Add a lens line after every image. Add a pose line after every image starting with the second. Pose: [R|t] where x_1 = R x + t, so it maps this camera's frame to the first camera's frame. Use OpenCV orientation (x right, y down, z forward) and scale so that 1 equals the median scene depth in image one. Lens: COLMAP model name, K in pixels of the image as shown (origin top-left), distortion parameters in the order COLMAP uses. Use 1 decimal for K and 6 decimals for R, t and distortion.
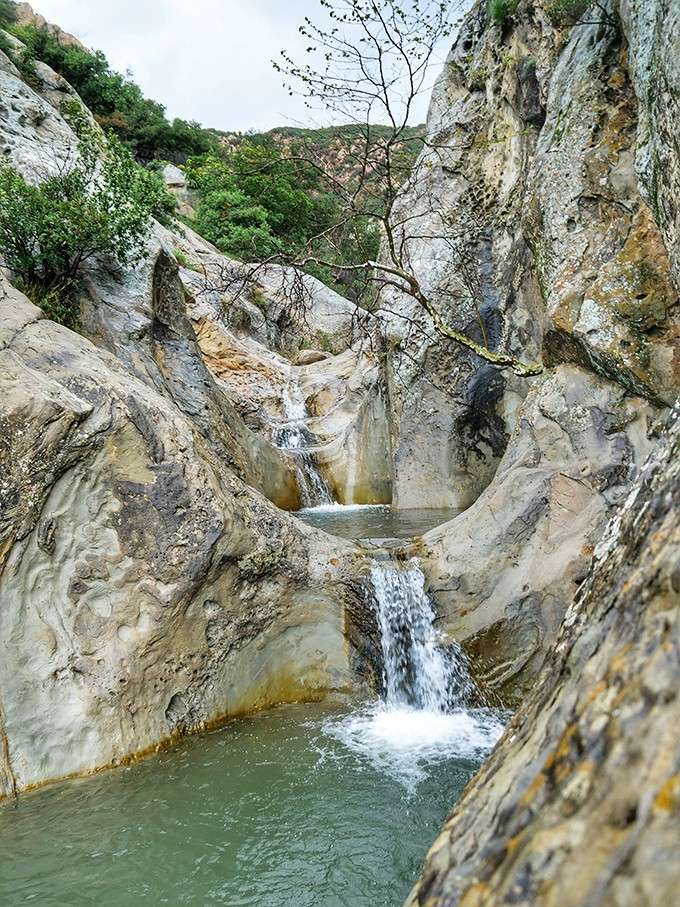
lens RADIAL K [[734.9, 0, 339.2], [0, 734.9, 454.2], [0, 0, 1]] dist [-0.008780, -0.008690]
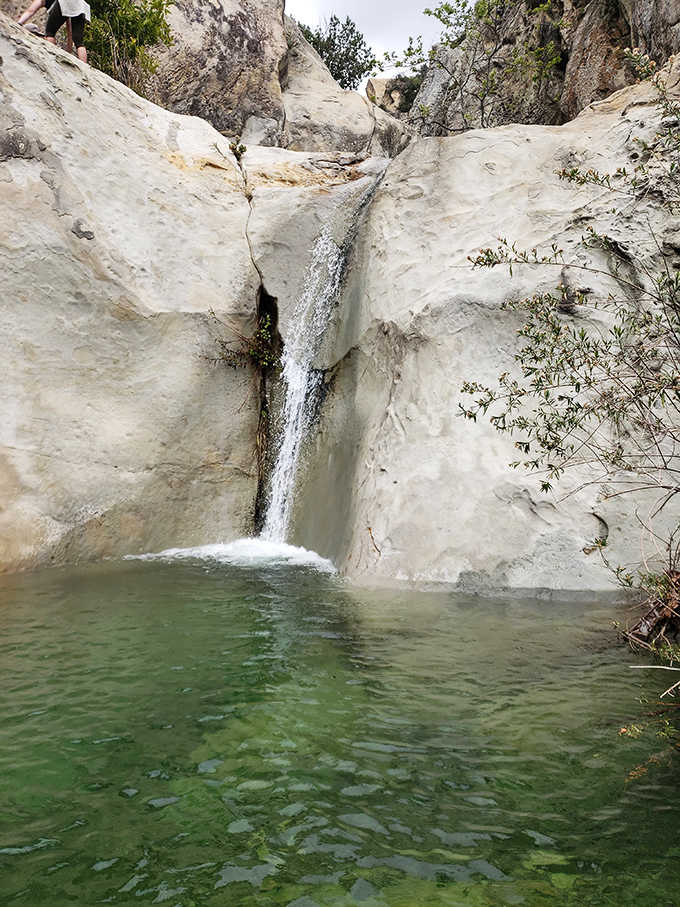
lens RADIAL K [[694.2, 0, 341.5], [0, 694.2, 453.2], [0, 0, 1]] dist [0.034090, -0.003805]
pose [[0.982119, 0.062400, 0.177619, -0.643875], [-0.068059, 0.997344, 0.025945, 0.643395], [-0.175528, -0.037570, 0.983757, -0.817396]]
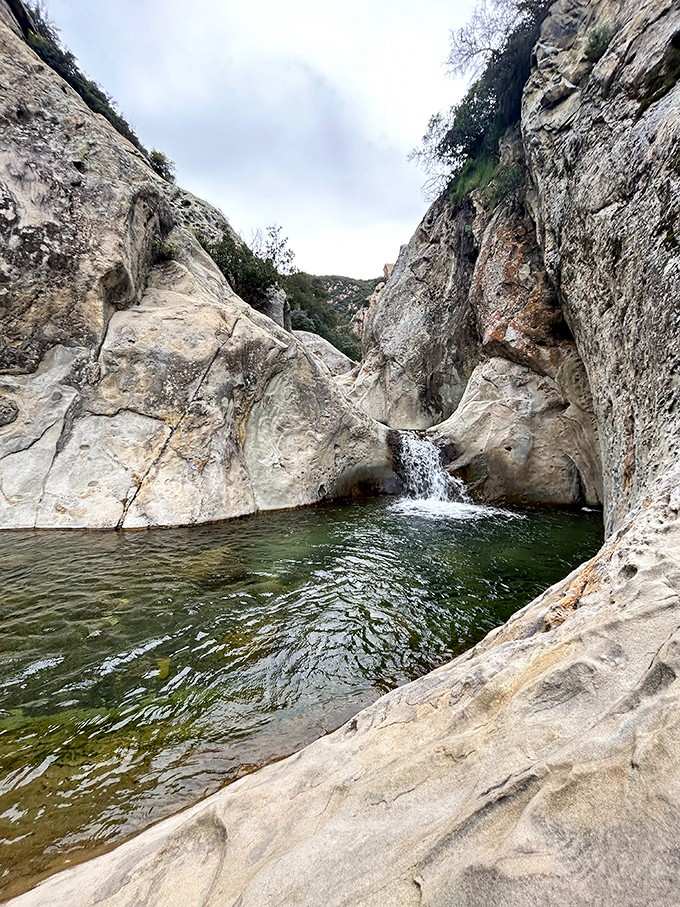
lens RADIAL K [[354.5, 0, 339.0], [0, 354.5, 452.5], [0, 0, 1]] dist [-0.001511, 0.000055]
pose [[0.994358, 0.074737, 0.075276, -0.185486], [-0.077214, 0.996546, 0.030549, 0.144322], [-0.072733, -0.036189, 0.996695, -0.008723]]
